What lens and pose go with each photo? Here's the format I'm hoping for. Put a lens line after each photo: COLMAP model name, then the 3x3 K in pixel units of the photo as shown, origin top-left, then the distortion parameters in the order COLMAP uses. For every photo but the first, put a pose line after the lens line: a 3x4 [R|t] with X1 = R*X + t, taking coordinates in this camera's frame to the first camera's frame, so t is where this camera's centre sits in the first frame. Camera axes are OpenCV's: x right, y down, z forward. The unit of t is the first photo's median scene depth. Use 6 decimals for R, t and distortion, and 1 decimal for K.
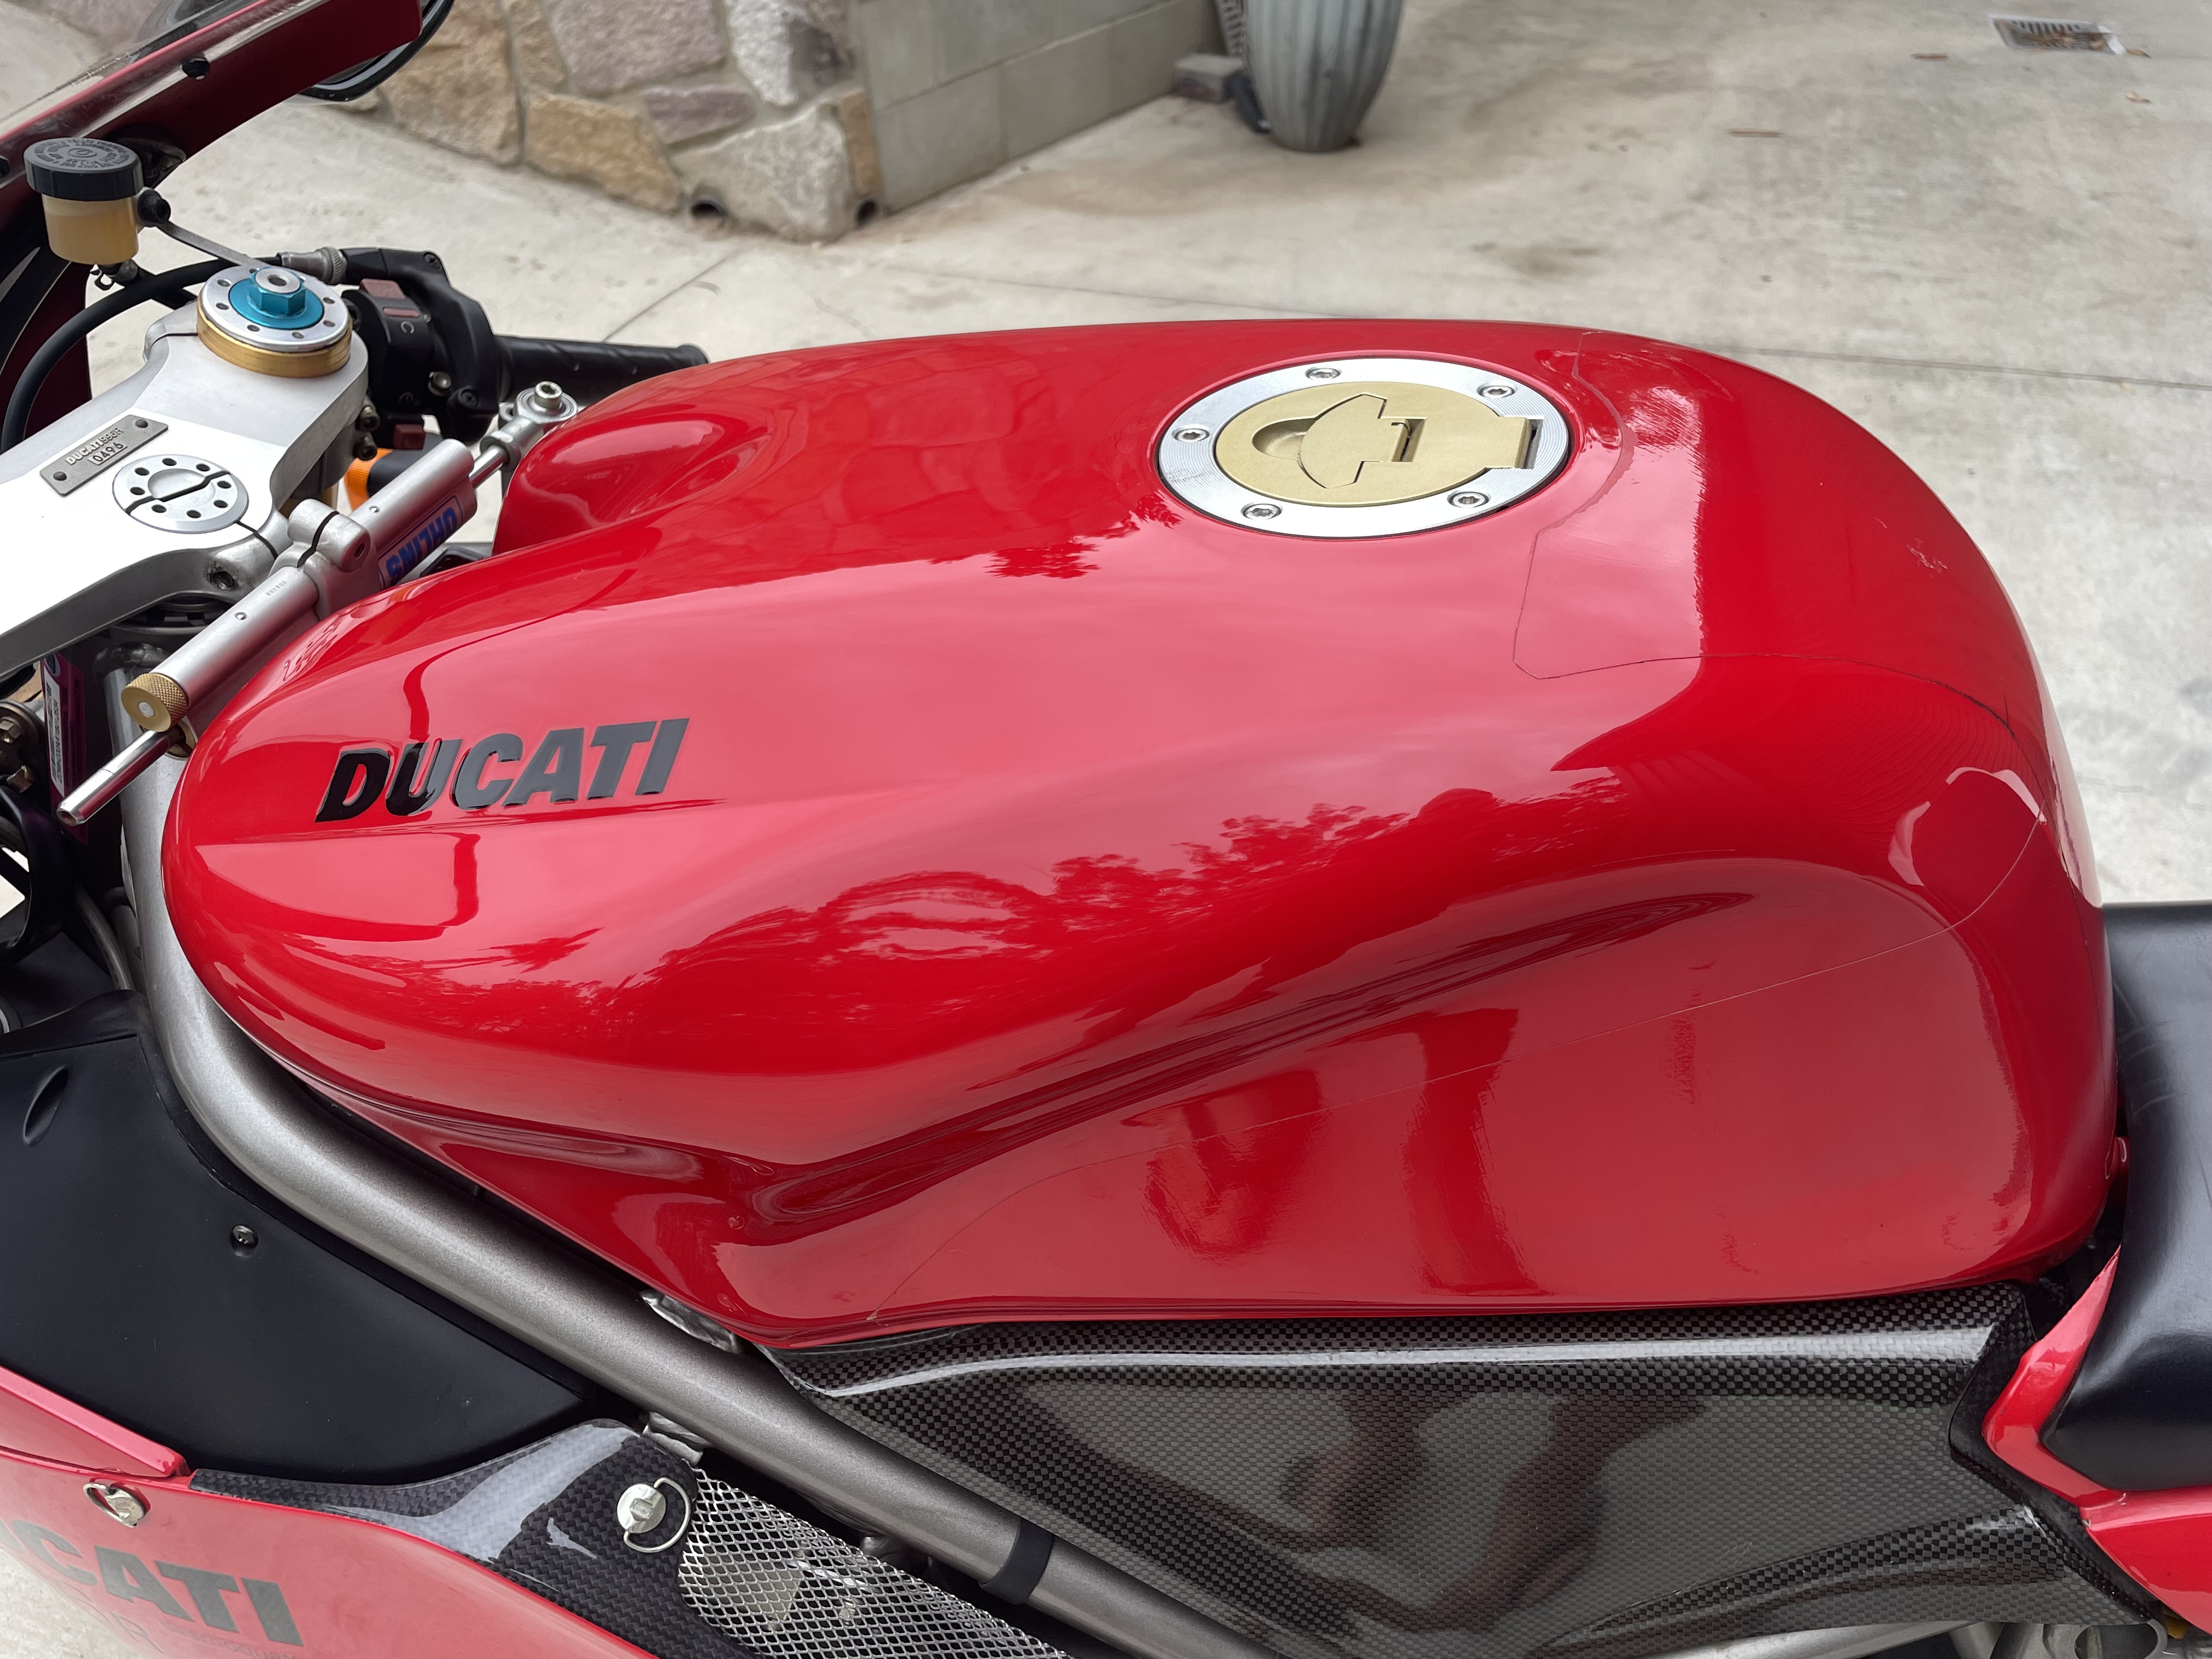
lens RADIAL K [[1685.3, 0, 1113.0], [0, 1685.3, 823.2], [0, 0, 1]] dist [0.084003, -0.111458]
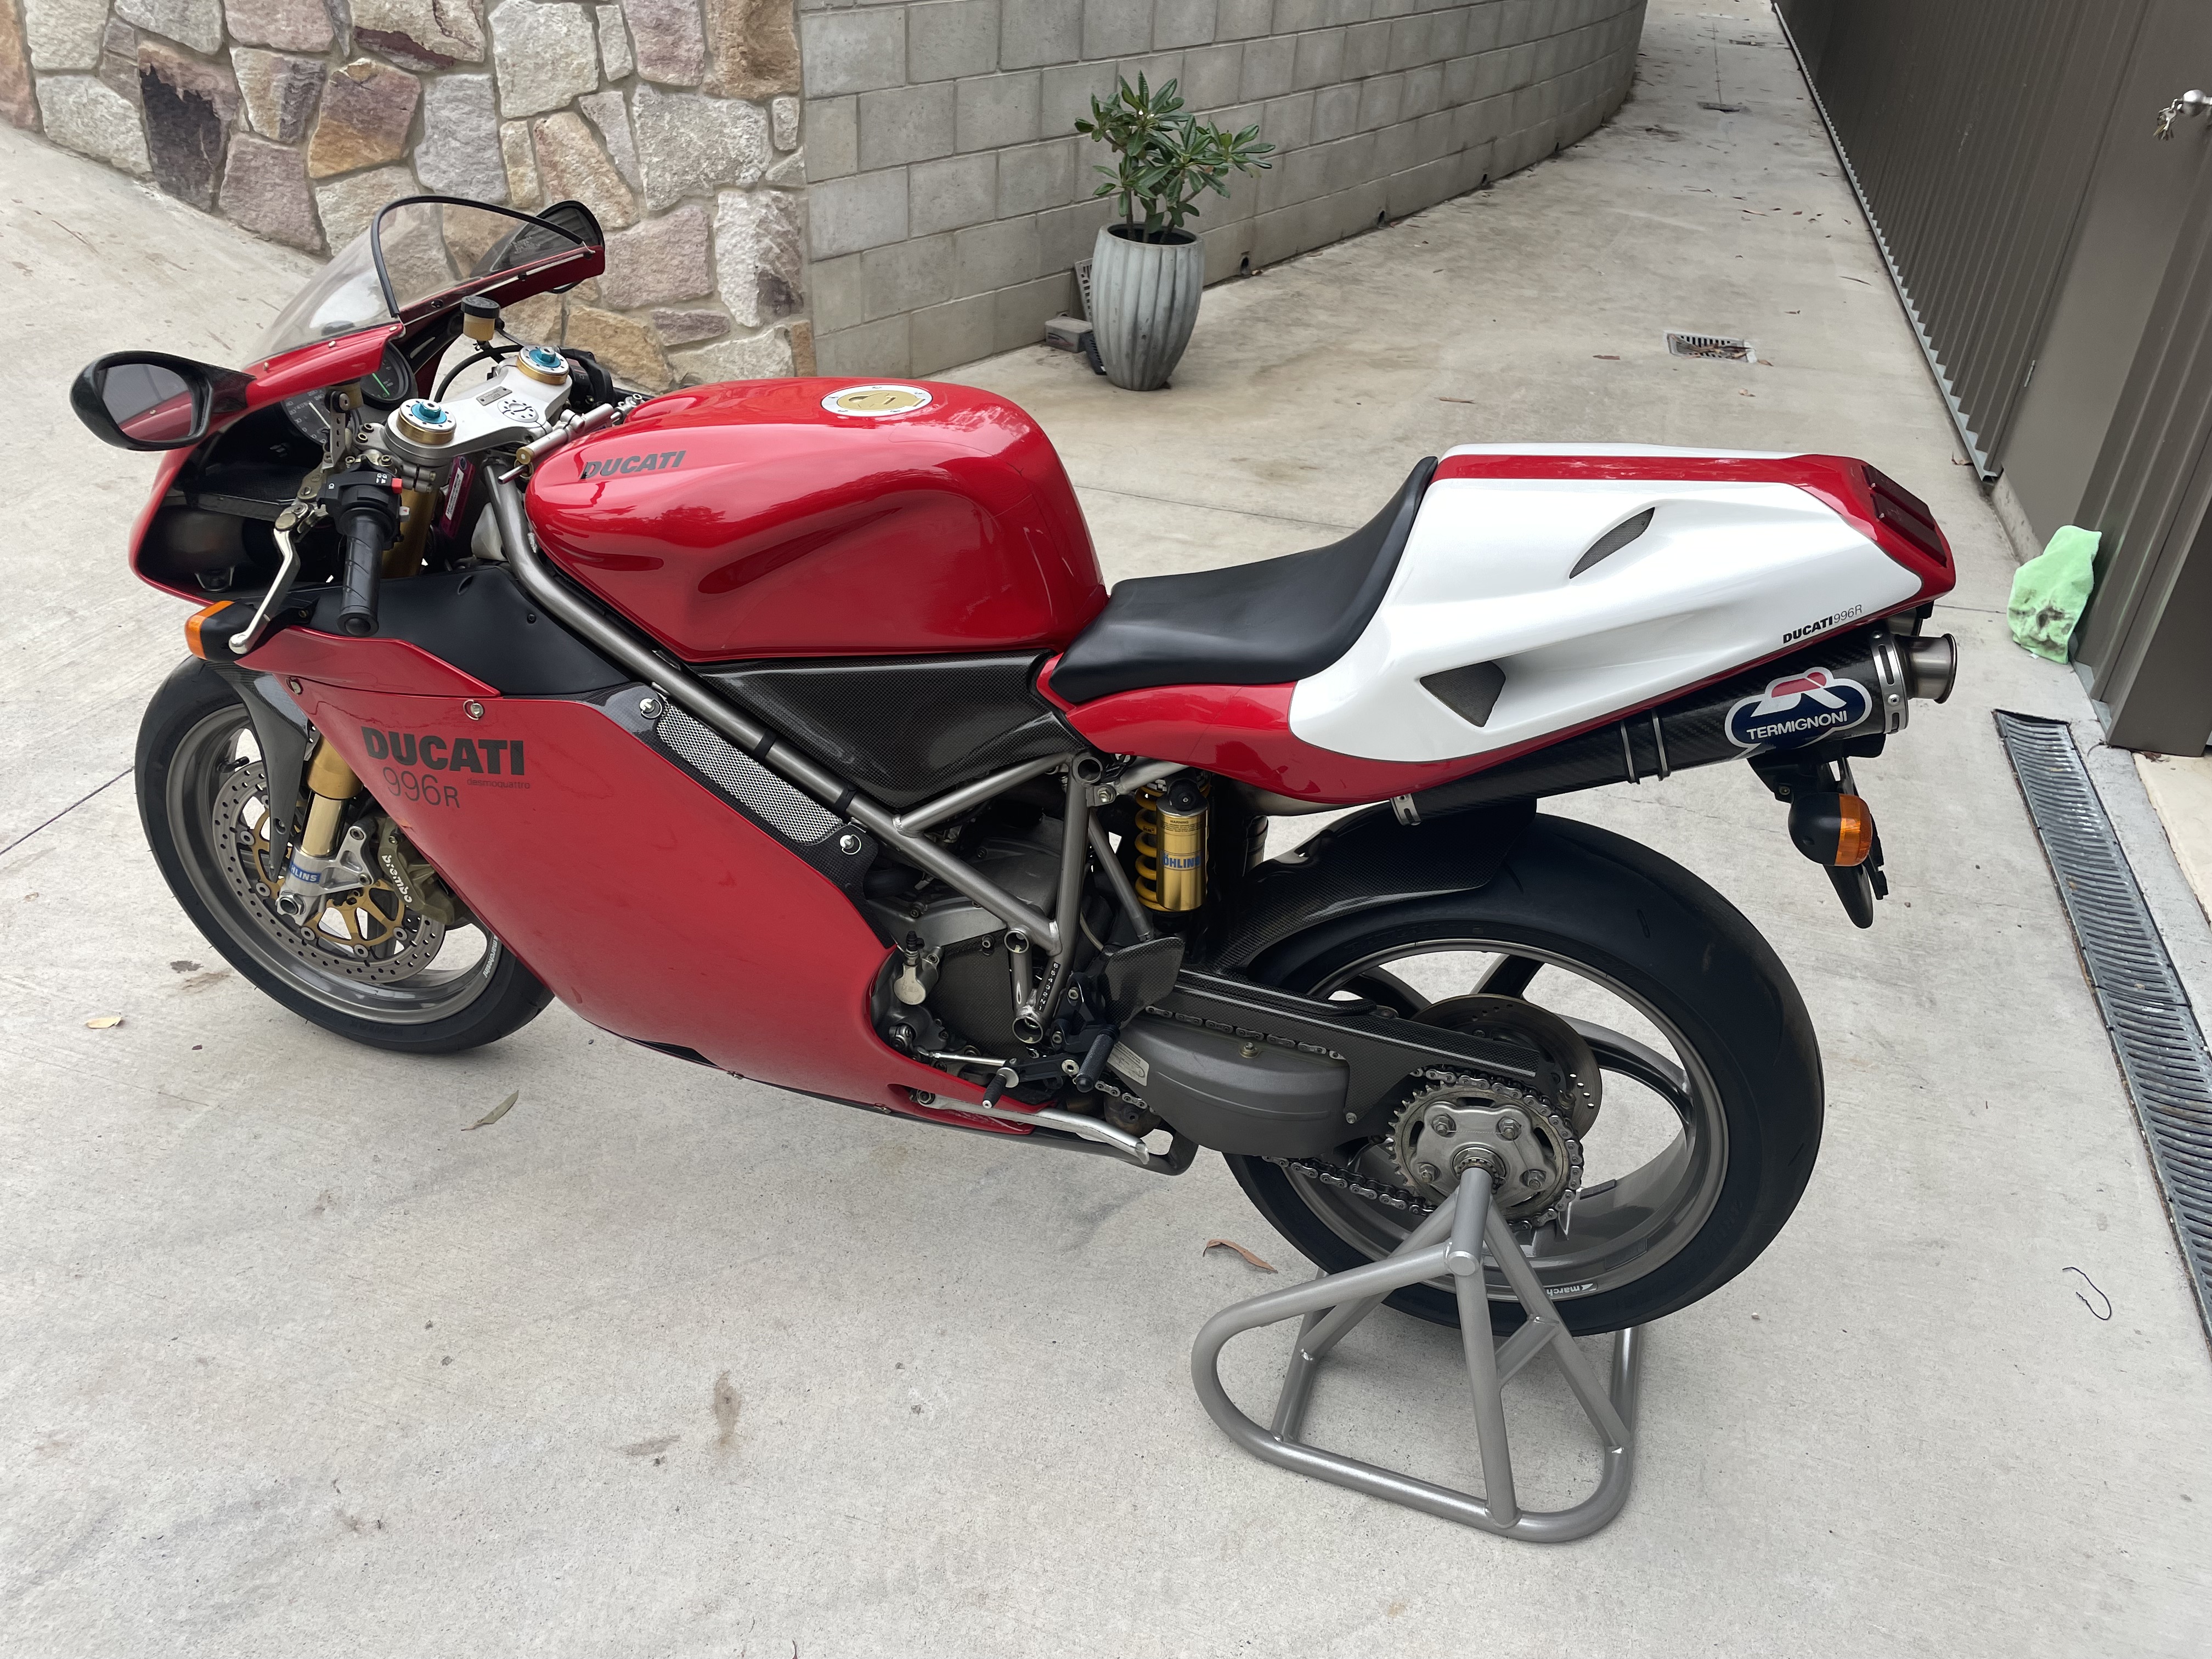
lens RADIAL K [[1685.3, 0, 1101.8], [0, 1685.3, 810.7], [0, 0, 1]] dist [0.084003, -0.111458]
pose [[0.997503, 0.063565, 0.030762, 0.080823], [-0.058573, 0.988078, -0.142380, 0.161480], [-0.039446, 0.140222, 0.989334, -0.355156]]
